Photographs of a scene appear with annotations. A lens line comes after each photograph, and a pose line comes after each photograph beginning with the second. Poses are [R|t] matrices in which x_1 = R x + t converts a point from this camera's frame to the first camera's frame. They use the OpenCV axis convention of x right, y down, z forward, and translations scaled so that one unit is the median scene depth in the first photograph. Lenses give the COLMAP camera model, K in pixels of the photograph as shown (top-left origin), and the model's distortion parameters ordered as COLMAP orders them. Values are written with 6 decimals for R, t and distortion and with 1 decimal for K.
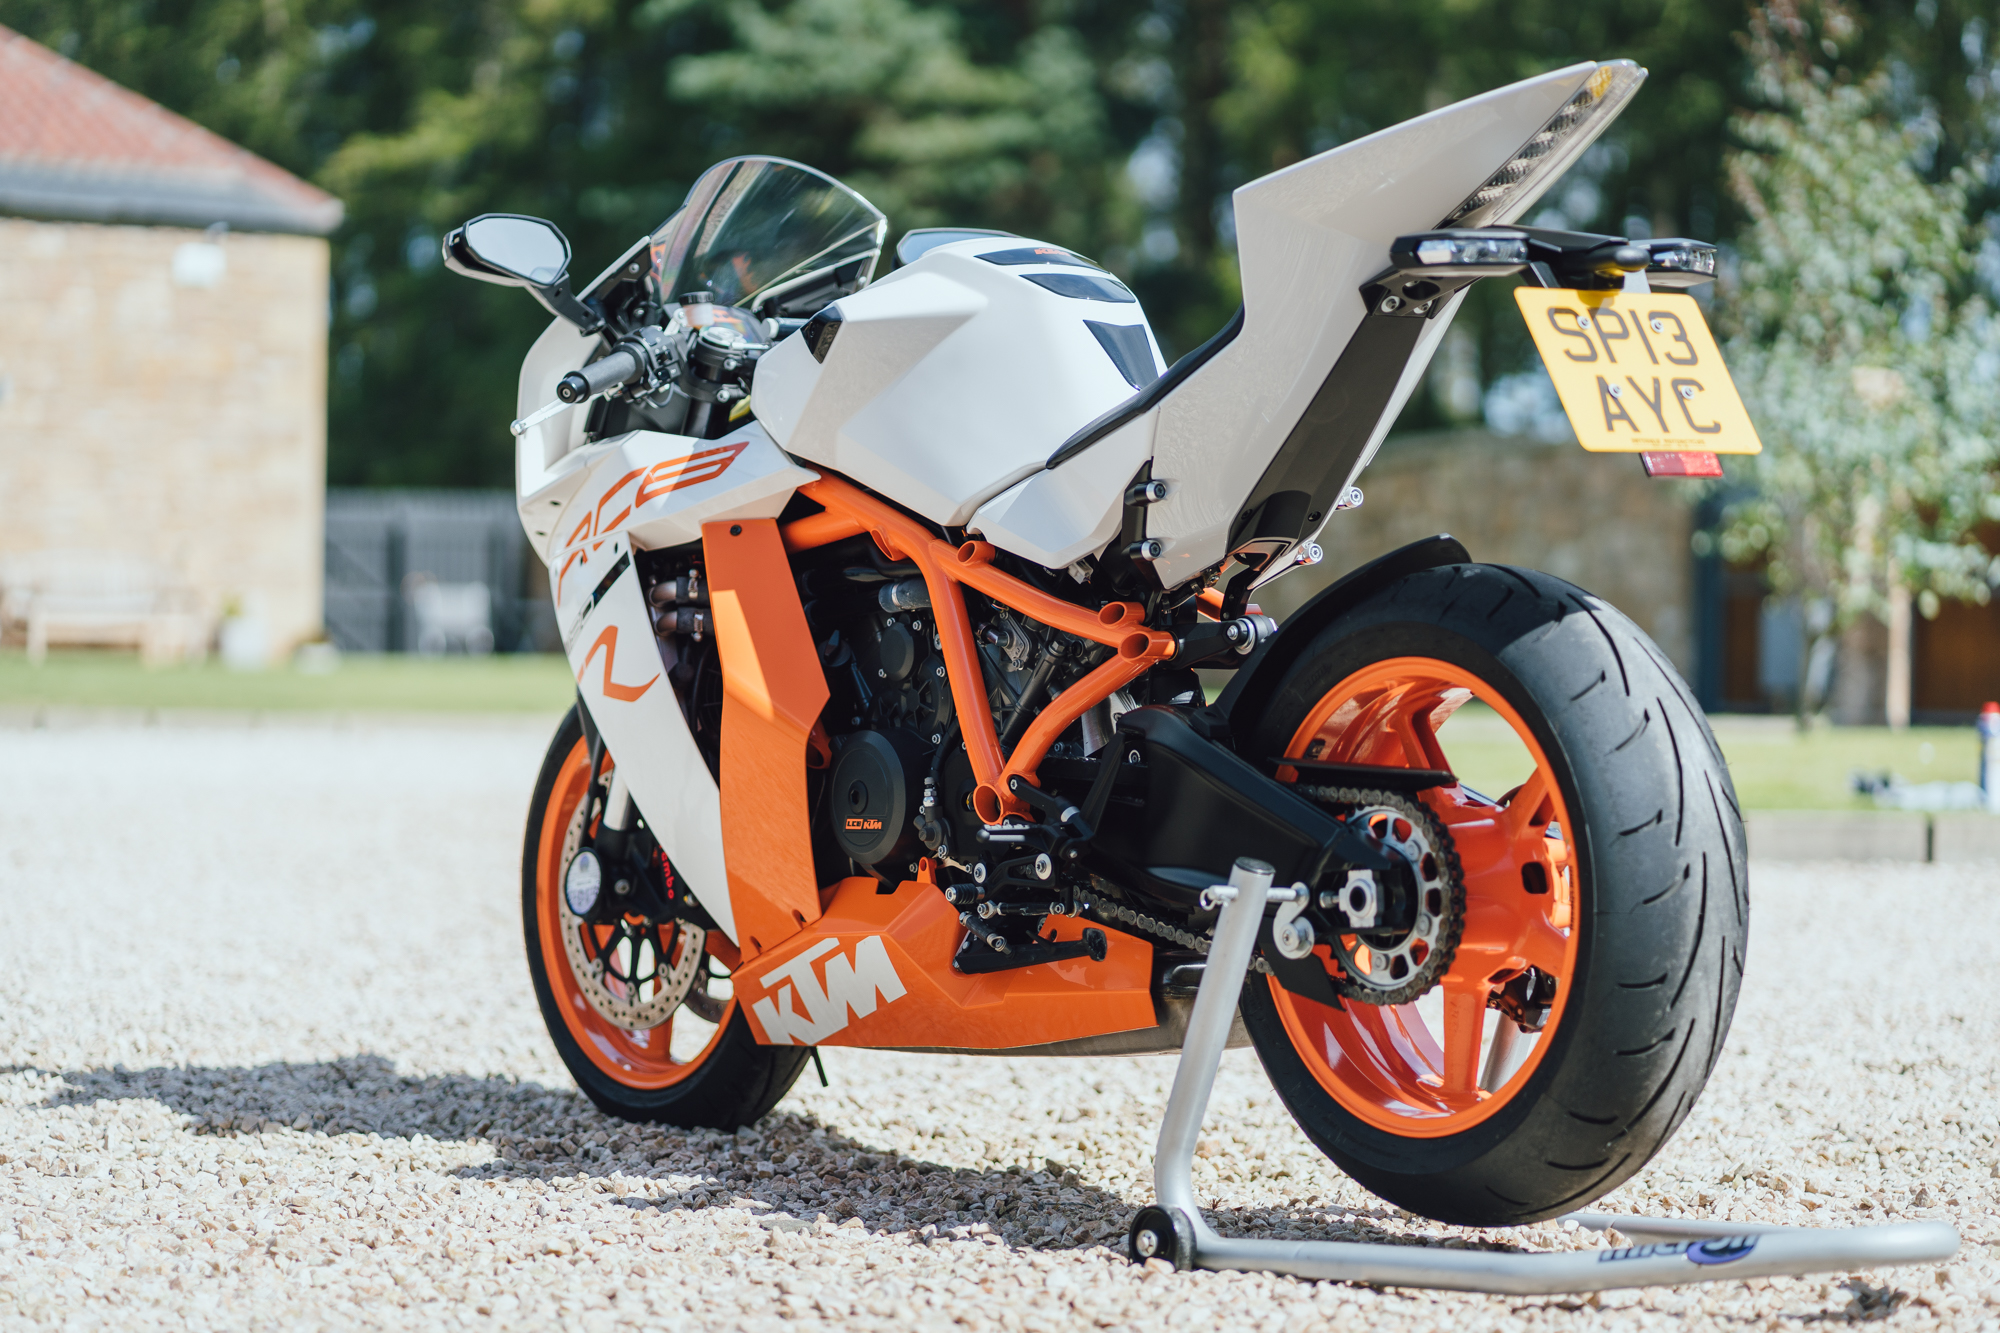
lens RADIAL K [[4904.6, 0, 1000.0], [0, 4904.6, 666.5], [0, 0, 1]] dist [-0.013158, 0.207778]
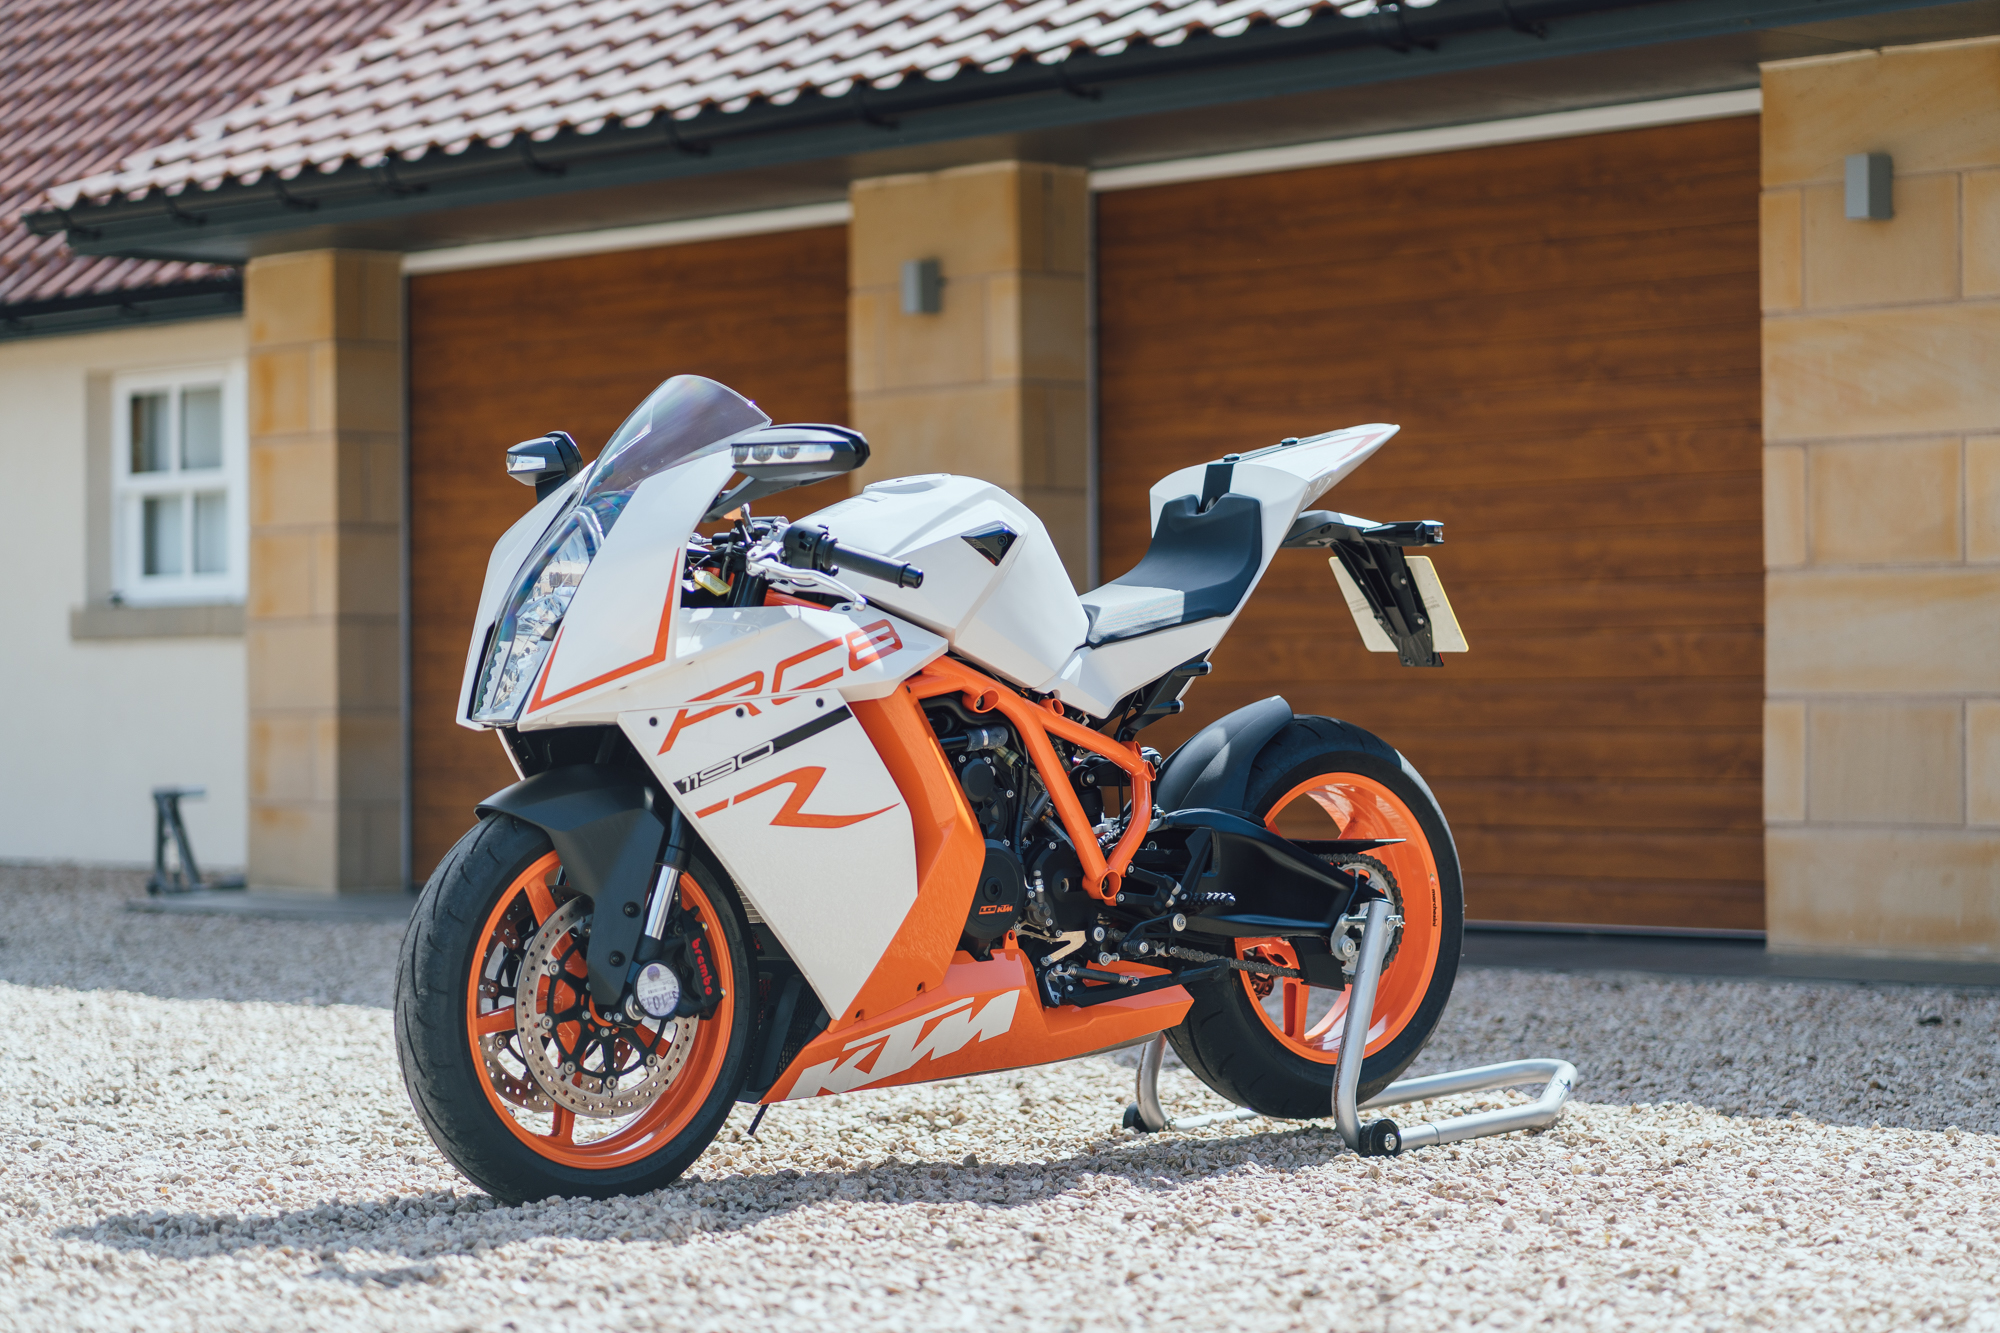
lens RADIAL K [[4904.6, 0, 1000.0], [0, 4904.6, 666.5], [0, 0, 1]] dist [-0.013158, 0.207778]
pose [[-0.088033, 0.001675, 0.996116, -1.360825], [0.009413, 0.999955, -0.000850, -0.033027], [-0.996073, 0.009302, -0.088045, 1.111076]]
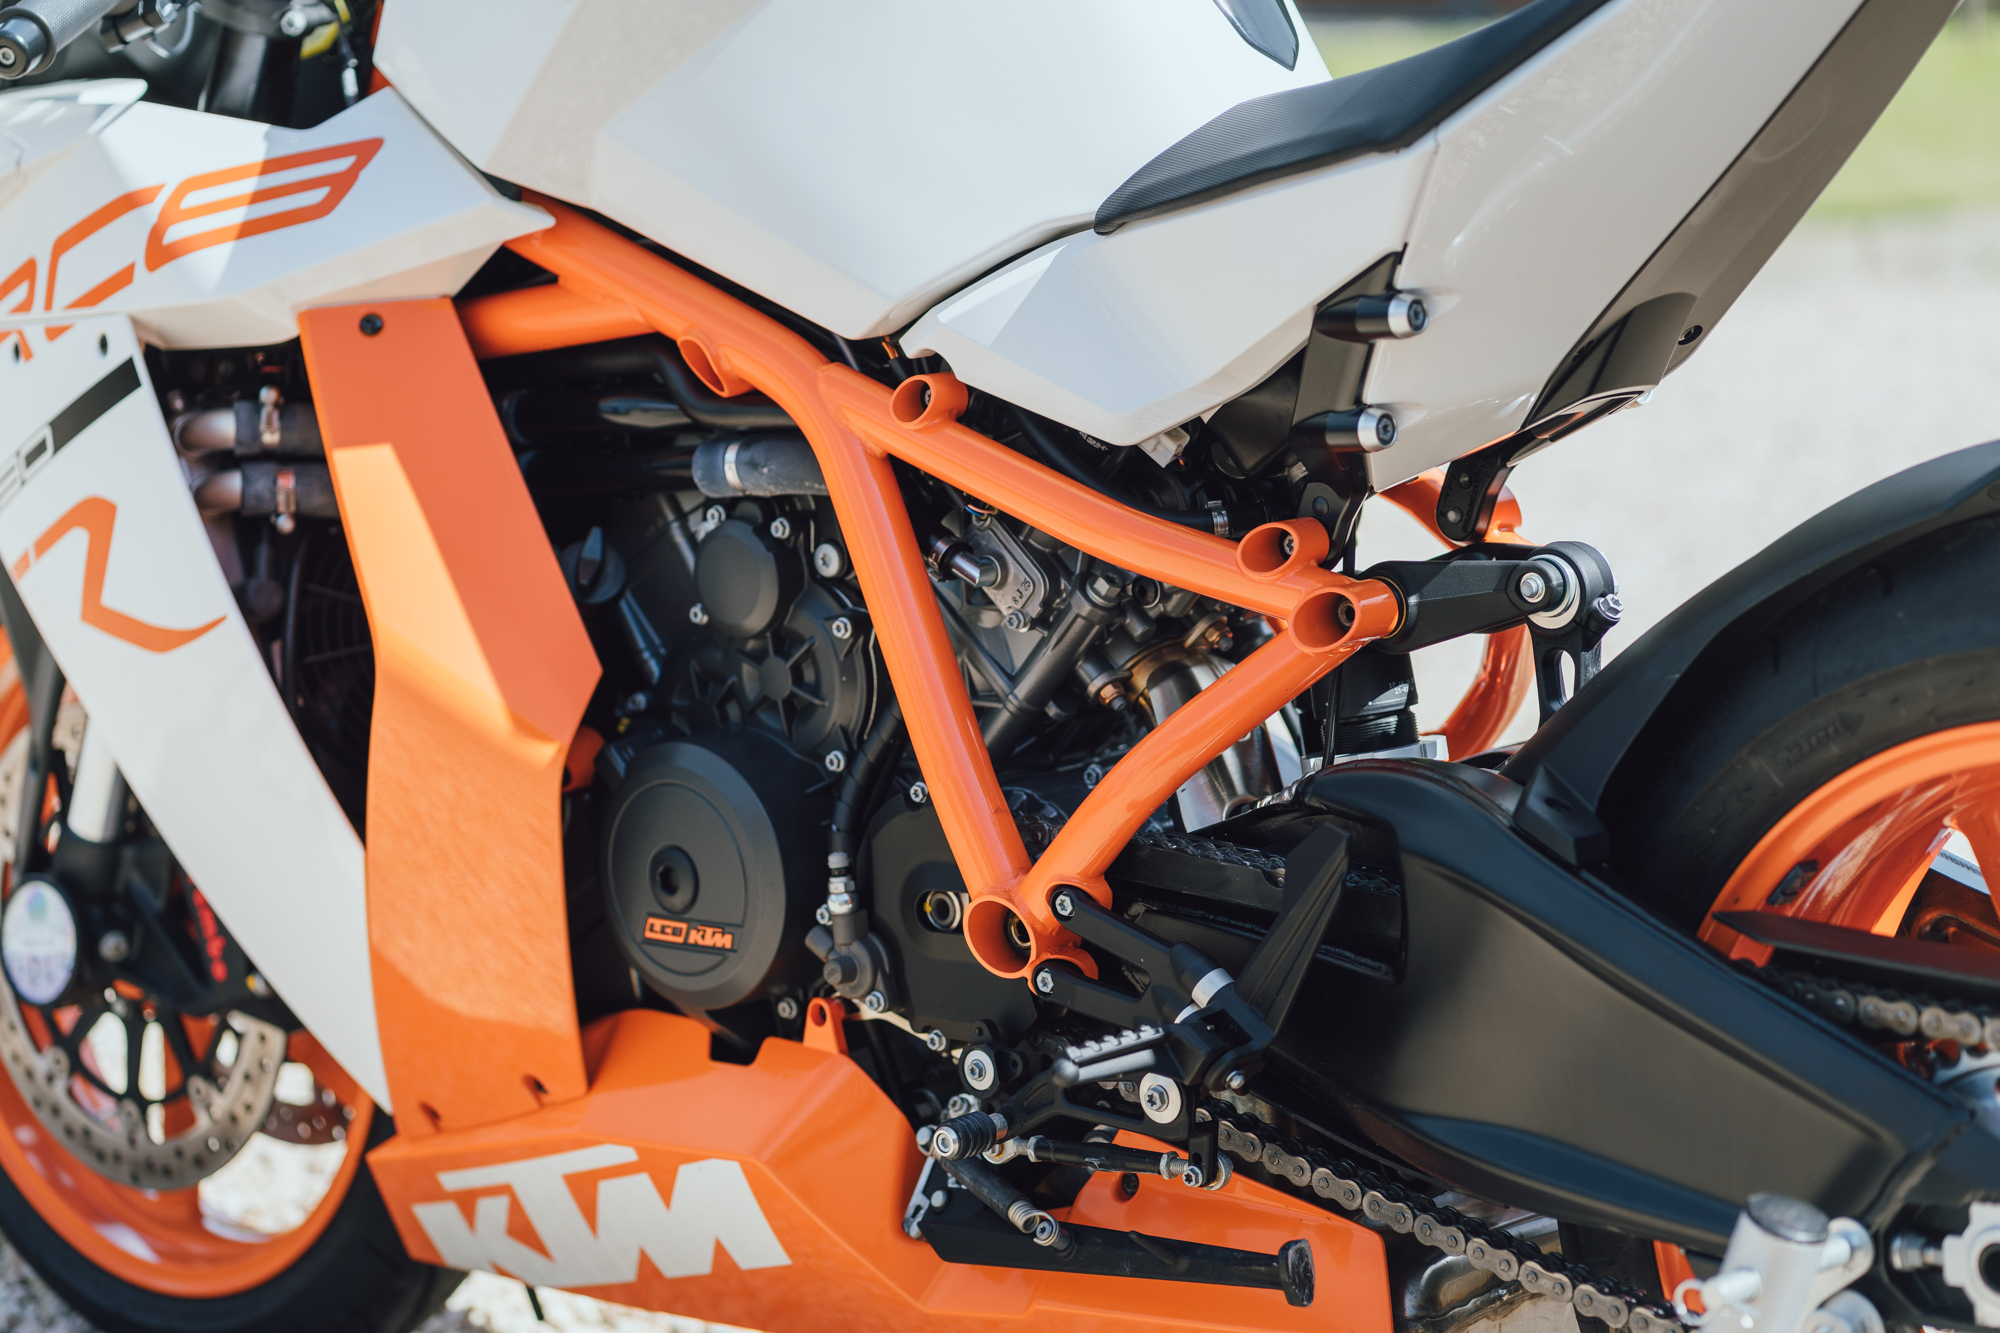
lens RADIAL K [[4904.6, 0, 1000.0], [0, 4904.6, 666.5], [0, 0, 1]] dist [-0.013158, 0.207778]
pose [[0.980288, -0.053778, 0.190113, -0.089230], [0.023134, 0.986866, 0.159875, -0.072583], [-0.196214, -0.152326, 0.968657, 0.515095]]
